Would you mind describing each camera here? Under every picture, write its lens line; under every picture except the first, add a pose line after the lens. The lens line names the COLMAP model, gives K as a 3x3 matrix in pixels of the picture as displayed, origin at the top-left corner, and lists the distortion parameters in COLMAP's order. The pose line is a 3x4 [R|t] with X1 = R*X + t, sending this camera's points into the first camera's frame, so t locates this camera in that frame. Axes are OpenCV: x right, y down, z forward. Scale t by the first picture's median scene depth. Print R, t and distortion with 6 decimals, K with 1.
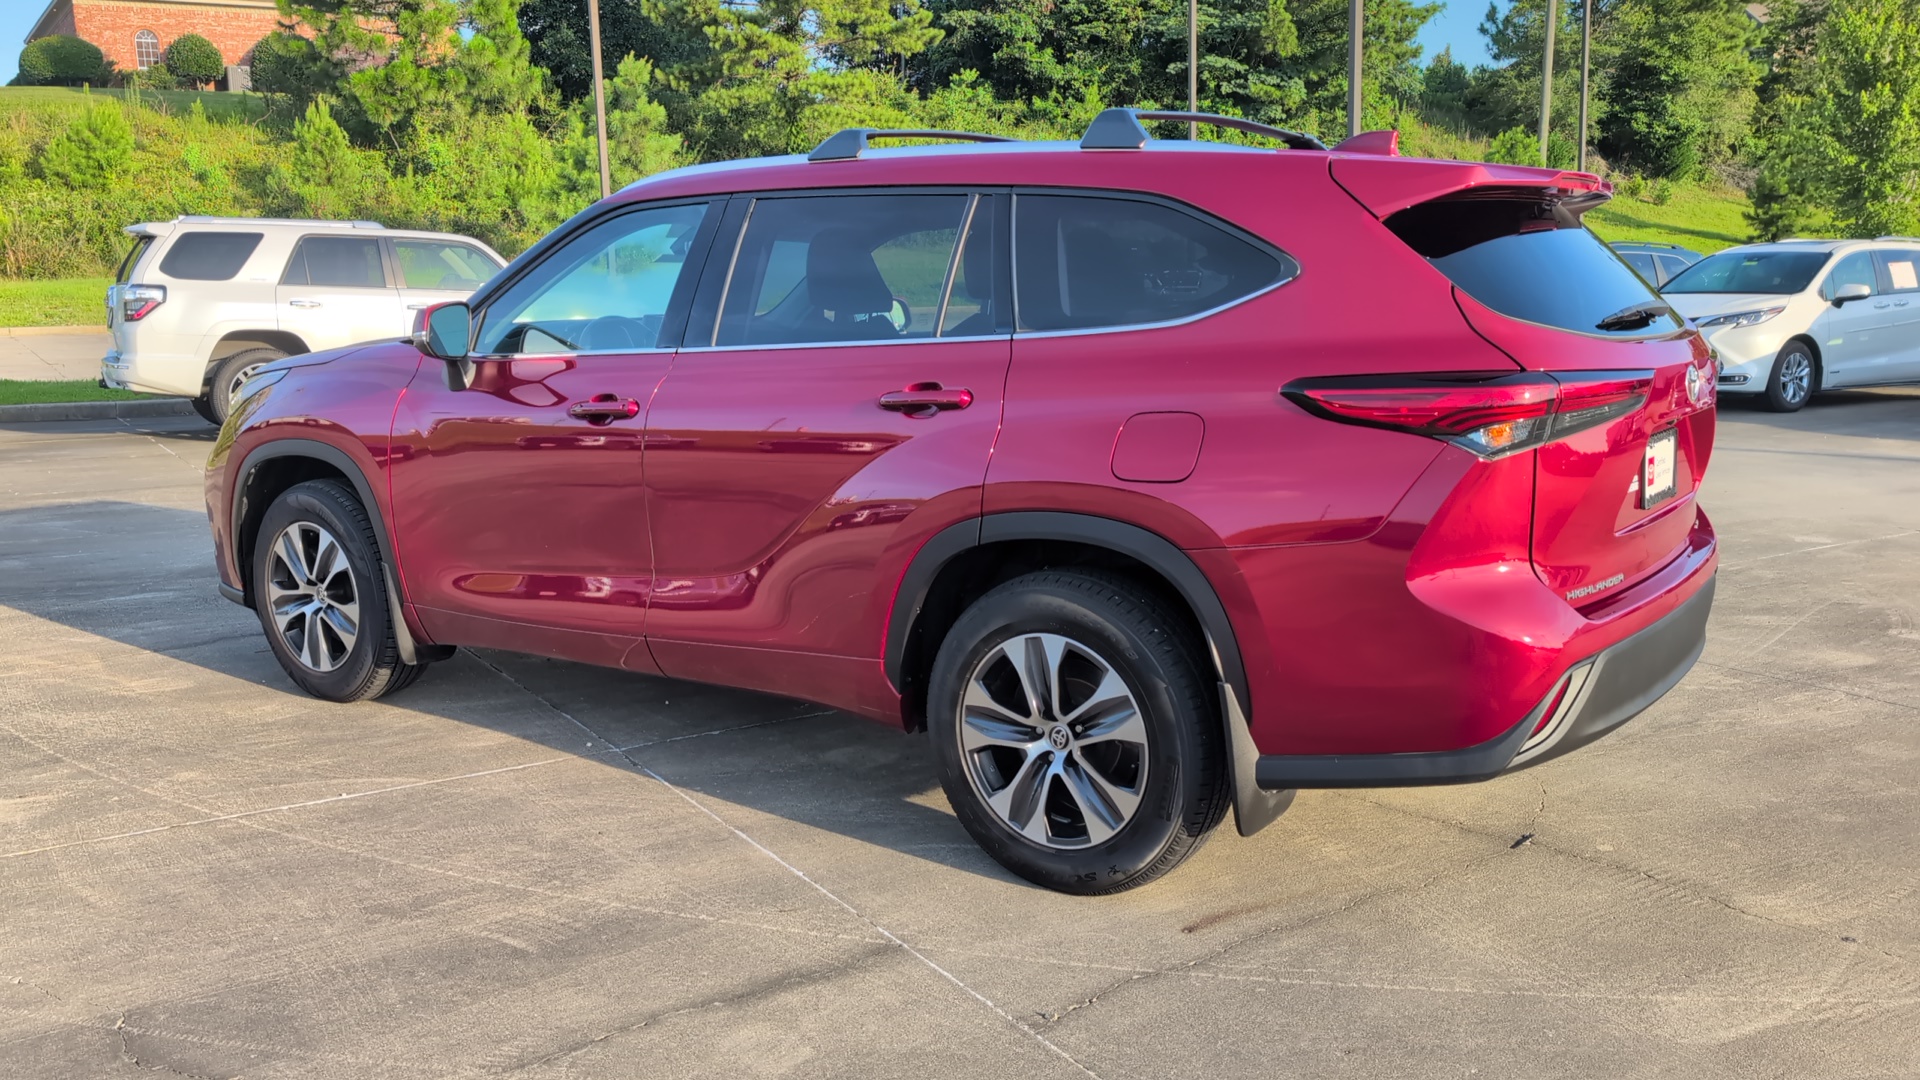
lens RADIAL K [[1653.1, 0, 960.0], [0, 1653.1, 540.0], [0, 0, 1]] dist [0.024221, -0.003857]
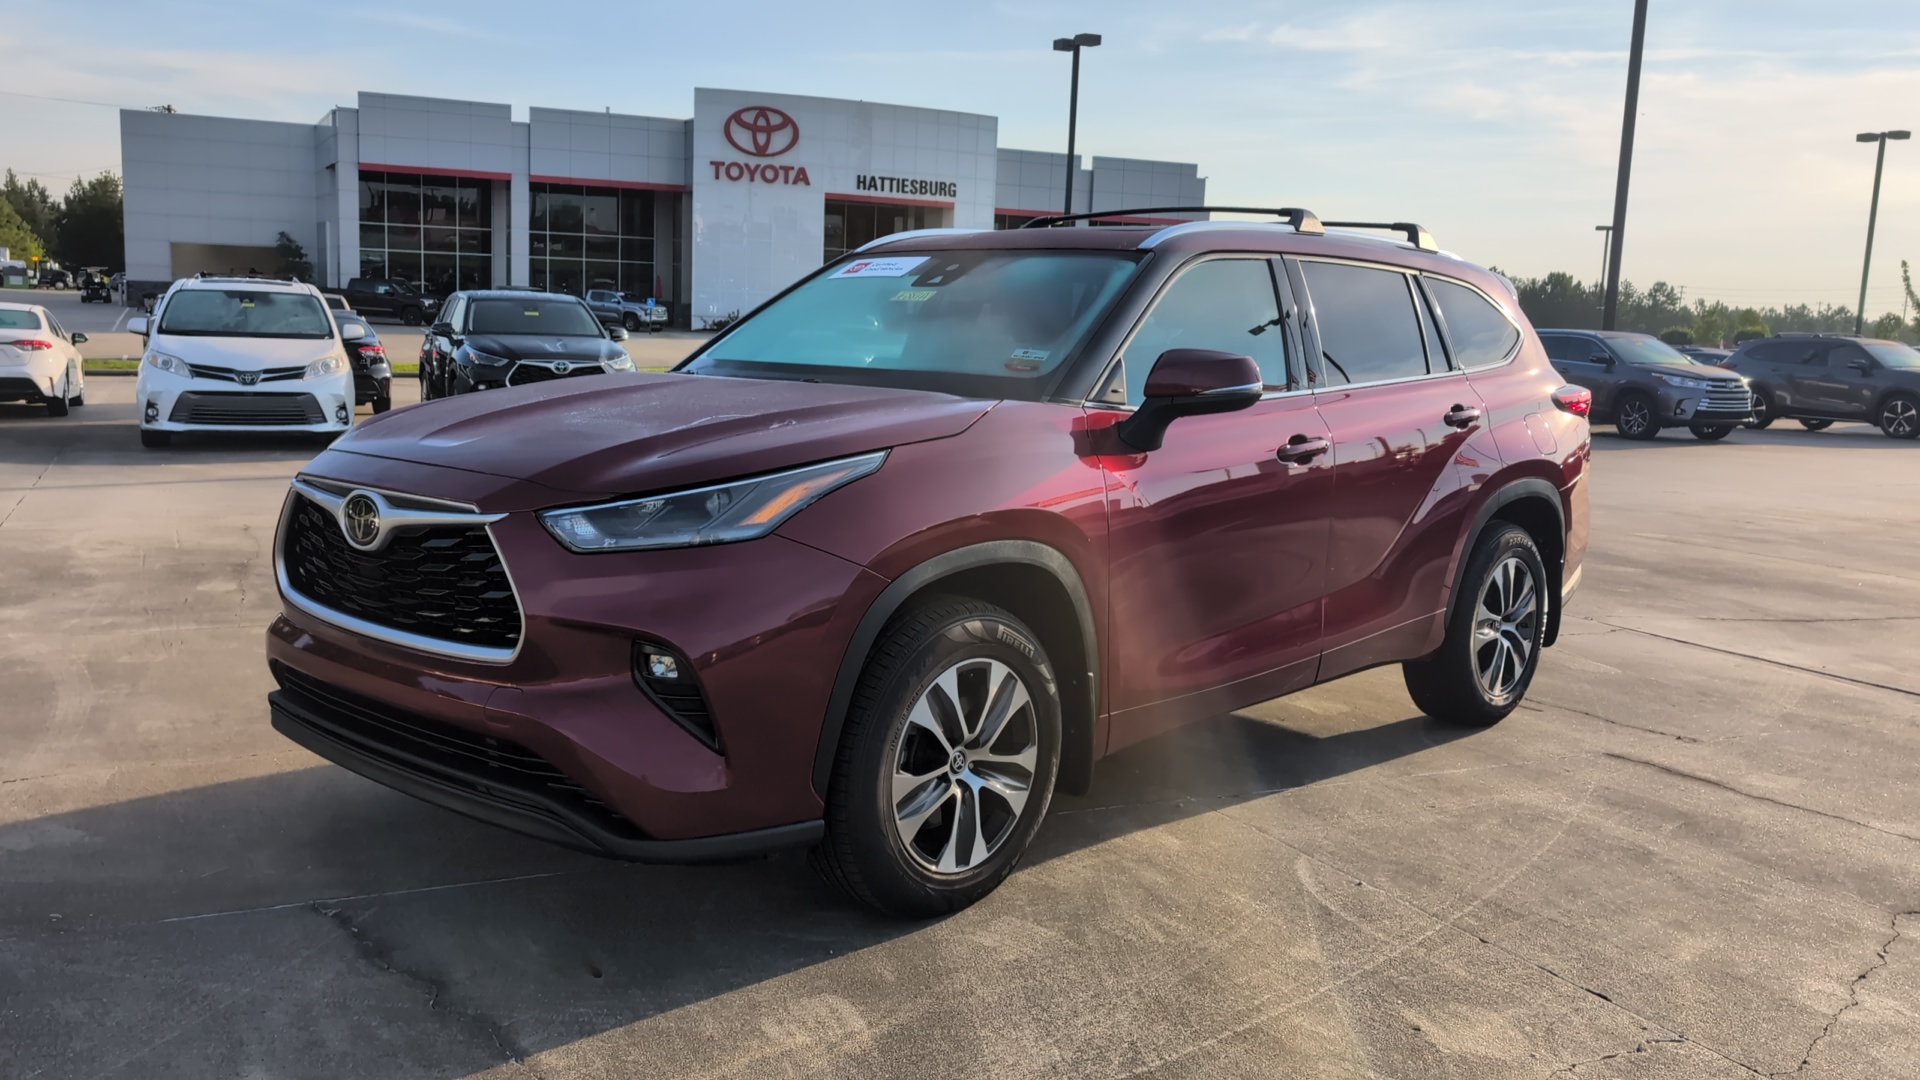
lens RADIAL K [[1659.6, 0, 981.3], [0, 1659.6, 537.3], [0, 0, 1]] dist [0.013445, -0.013313]
pose [[0.098891, -0.114817, 0.988452, -1.093503], [0.132900, 0.985946, 0.101230, -0.133164], [-0.986184, 0.121355, 0.112760, 0.921837]]
